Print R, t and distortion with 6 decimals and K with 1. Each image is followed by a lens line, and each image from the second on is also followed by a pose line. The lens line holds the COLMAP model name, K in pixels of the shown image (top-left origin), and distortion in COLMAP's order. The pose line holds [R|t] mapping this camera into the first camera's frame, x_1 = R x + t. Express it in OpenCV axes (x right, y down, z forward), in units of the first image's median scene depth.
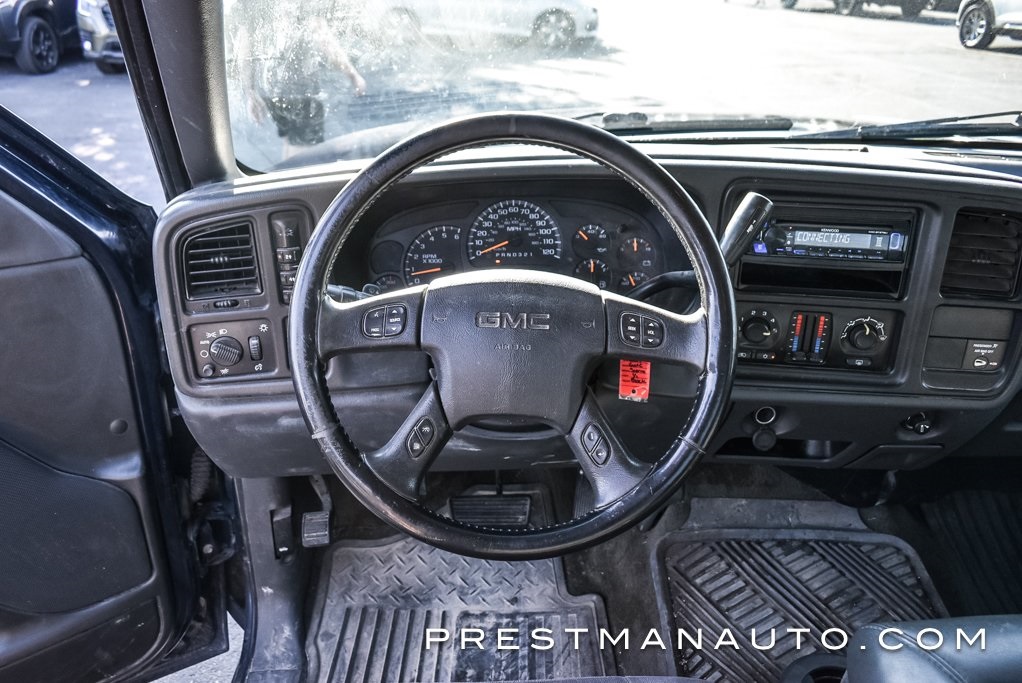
lens RADIAL K [[782.1, 0, 507.0], [0, 782.1, 340.0], [0, 0, 1]] dist [-0.021836, 0.010997]
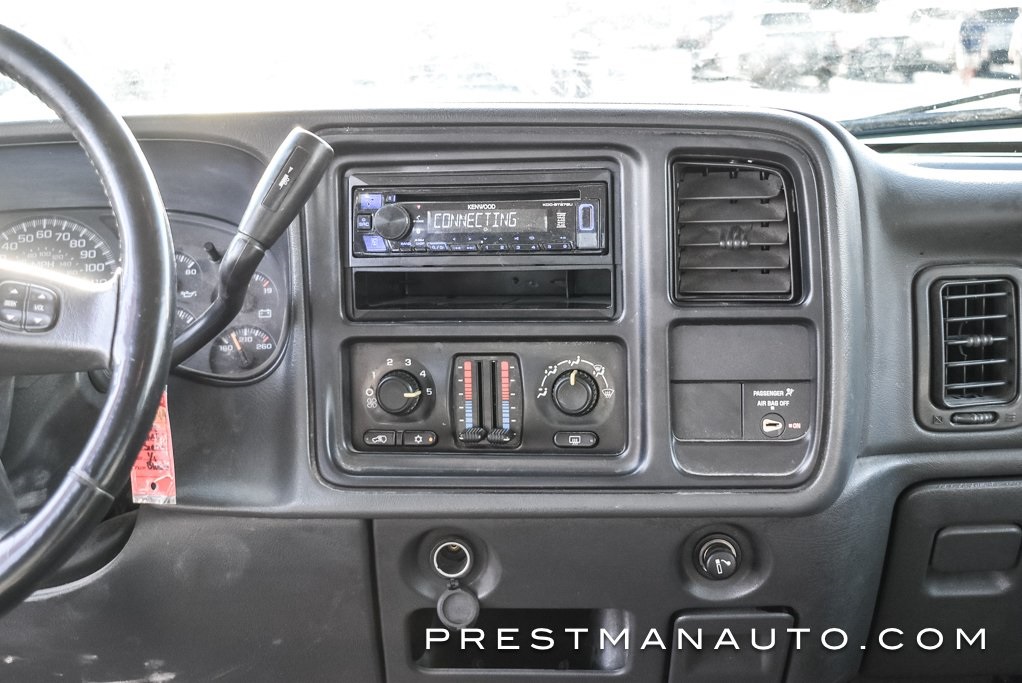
lens RADIAL K [[1573.9, 0, 505.7], [0, 1573.9, 341.2], [0, 0, 1]] dist [-0.017034, 0.000000]
pose [[0.998305, -0.032179, -0.048494, 0.417271], [0.017764, 0.961957, -0.272621, 0.246019], [0.055422, 0.271298, 0.960899, -0.111795]]
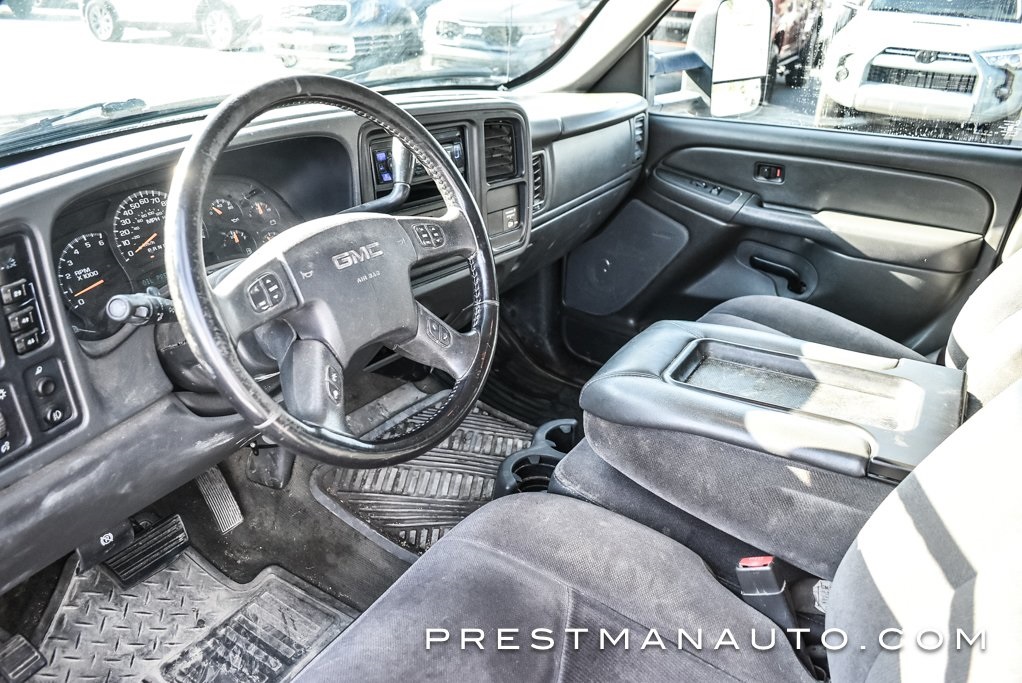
lens RADIAL K [[782.1, 0, 509.6], [0, 782.1, 339.4], [0, 0, 1]] dist [-0.021836, 0.010997]
pose [[0.544536, -0.345105, 0.764449, -0.532371], [0.343498, 0.923248, 0.172112, -0.021880], [-0.765173, 0.168866, 0.621285, 0.101130]]
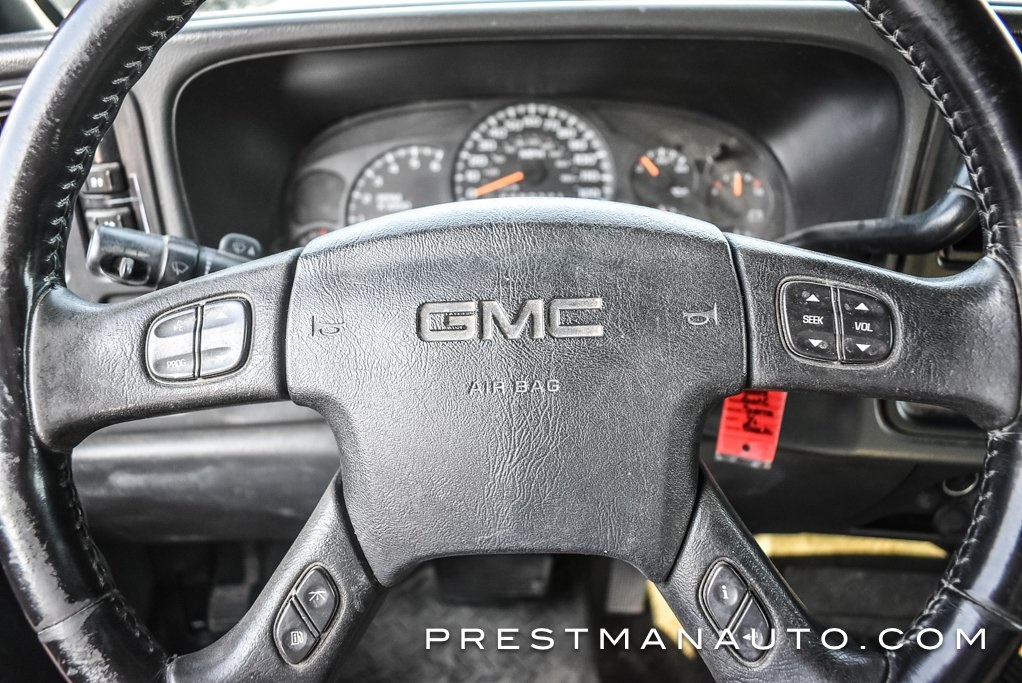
lens RADIAL K [[782.1, 0, 507.3], [0, 782.1, 346.2], [0, 0, 1]] dist [-0.021836, 0.010997]
pose [[0.999271, 0.019345, -0.032898, 0.012456], [-0.018527, 0.999516, 0.024997, -0.011043], [0.033366, -0.024369, 0.999146, 0.405917]]
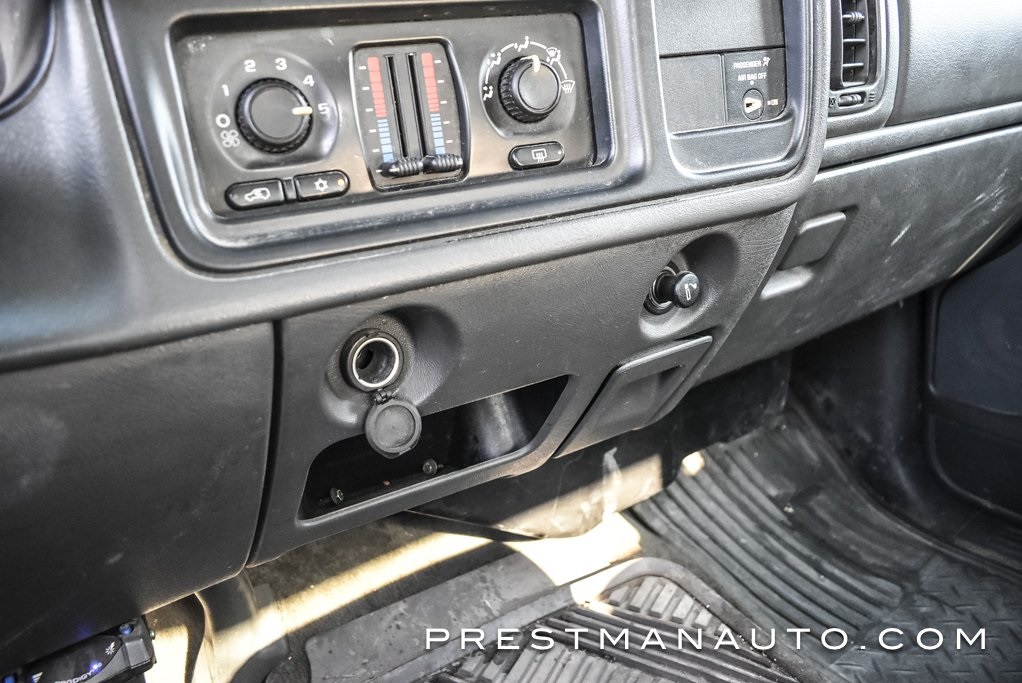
lens RADIAL K [[782.1, 0, 512.8], [0, 782.1, 341.8], [0, 0, 1]] dist [-0.021836, 0.010997]
pose [[0.826245, -0.245733, 0.506887, 0.185452], [0.330286, 0.940264, -0.082550, 0.138430], [-0.456322, 0.235625, 0.858051, 0.609955]]
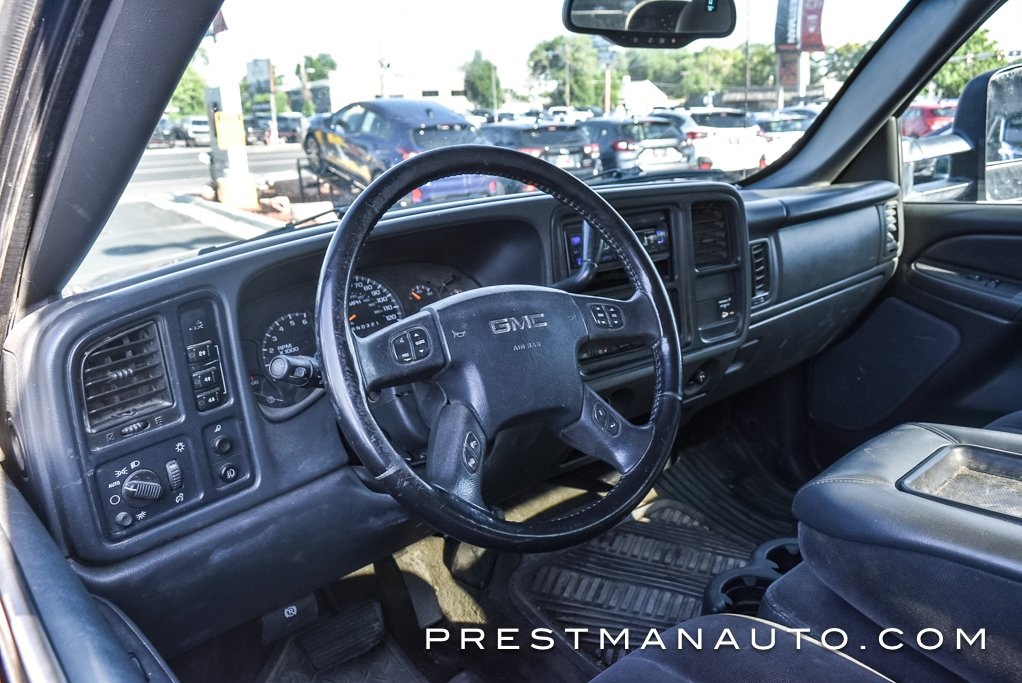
lens RADIAL K [[782.1, 0, 507.5], [0, 782.1, 340.1], [0, 0, 1]] dist [-0.021836, 0.010997]
pose [[0.783168, -0.221567, 0.580996, -0.433905], [0.334906, 0.937561, -0.093898, 0.063836], [-0.523915, 0.268116, 0.808472, 0.094686]]
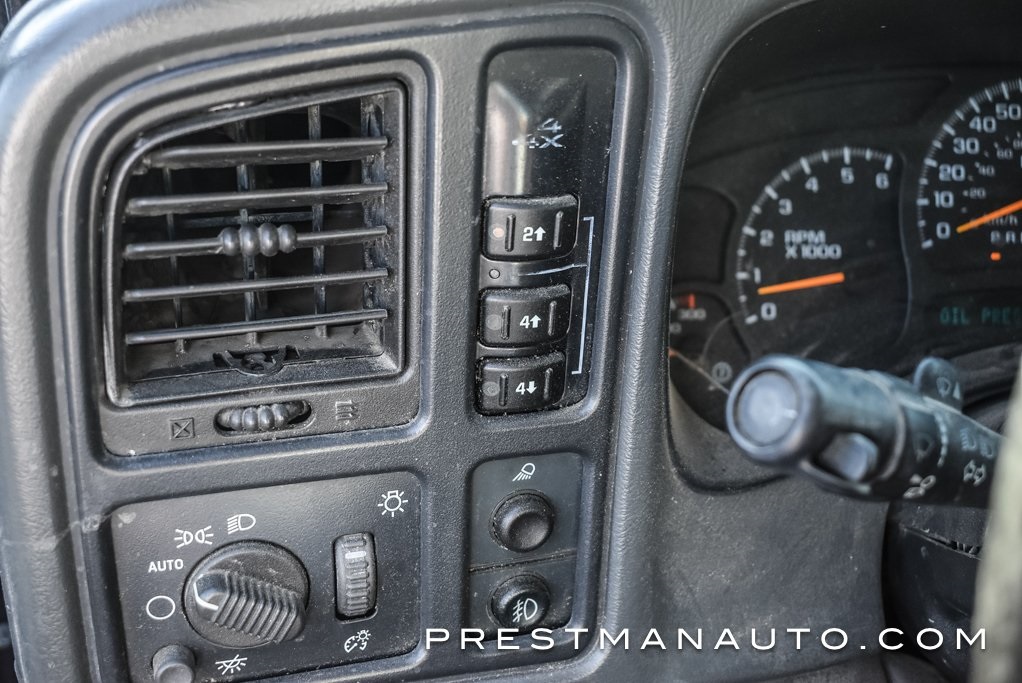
lens RADIAL K [[1116.2, 0, 509.5], [0, 1116.2, 338.0], [0, 0, 1]] dist [-0.017612, 0.000000]
pose [[0.993781, 0.010590, 0.110851, -0.275006], [-0.009616, 0.999910, -0.009319, -0.058756], [-0.110940, 0.008195, 0.993793, 0.544981]]
